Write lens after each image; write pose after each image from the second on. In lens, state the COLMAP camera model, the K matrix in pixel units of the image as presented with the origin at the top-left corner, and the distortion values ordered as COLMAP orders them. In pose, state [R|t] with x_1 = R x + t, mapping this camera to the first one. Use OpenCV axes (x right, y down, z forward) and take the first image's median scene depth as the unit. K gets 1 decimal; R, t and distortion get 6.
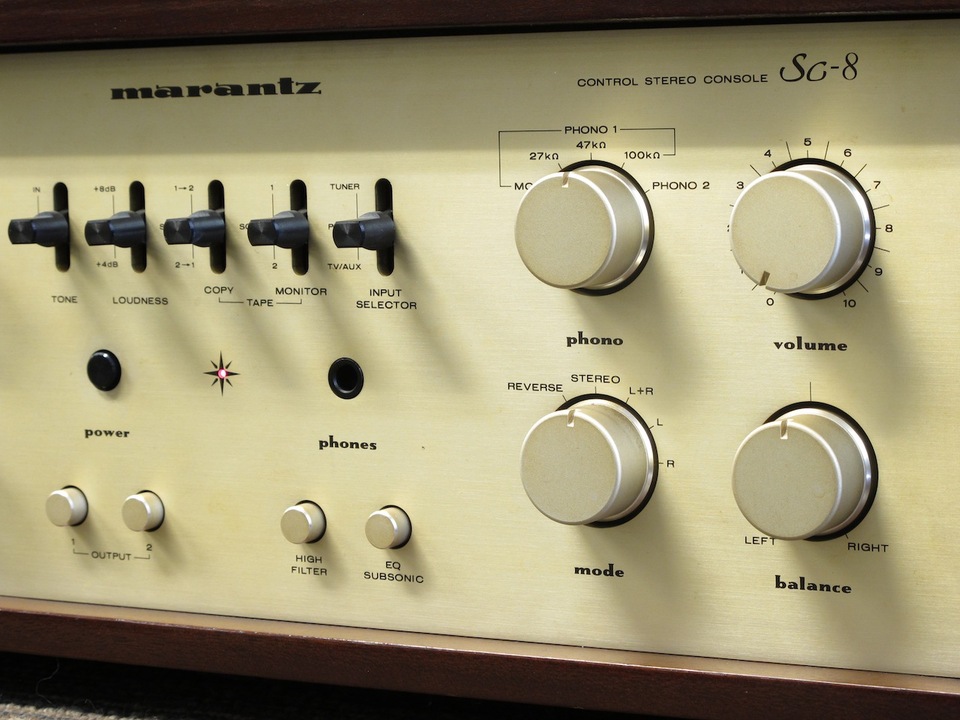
lens RADIAL K [[2773.5, 0, 480.0], [0, 2773.5, 359.5], [0, 0, 1]] dist [-0.084990, 0.000000]
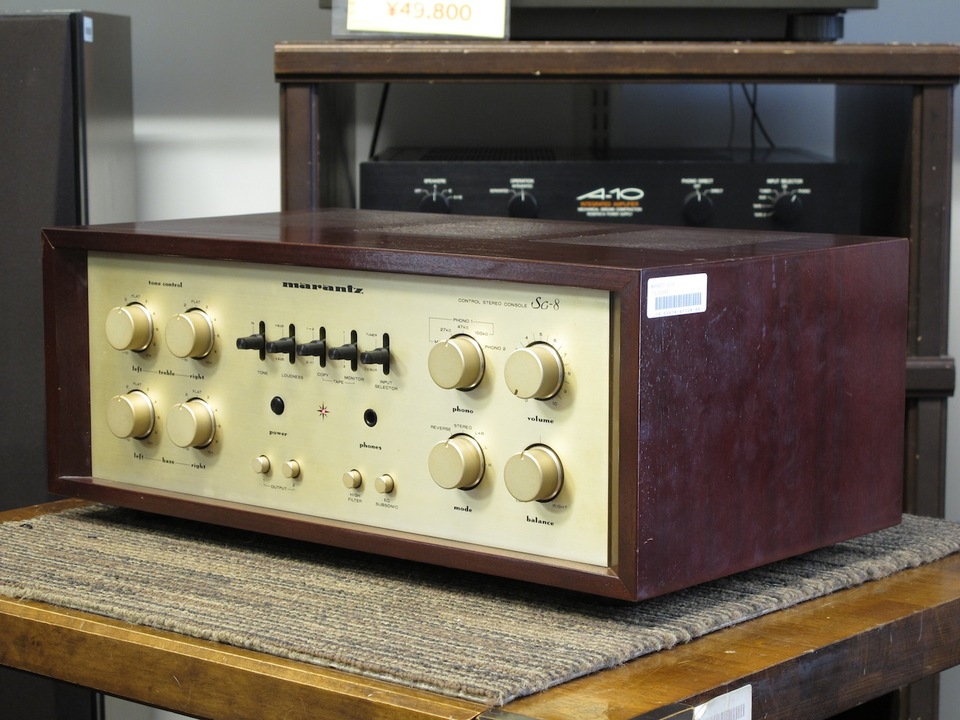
lens RADIAL K [[2301.0, 0, 484.7], [0, 2301.0, 363.0], [0, 0, 1]] dist [-0.047130, 0.000000]
pose [[0.981791, 0.044579, -0.184662, 0.389166], [-0.037103, 0.998353, 0.043746, -0.123767], [0.186308, -0.036098, 0.981828, -0.837878]]
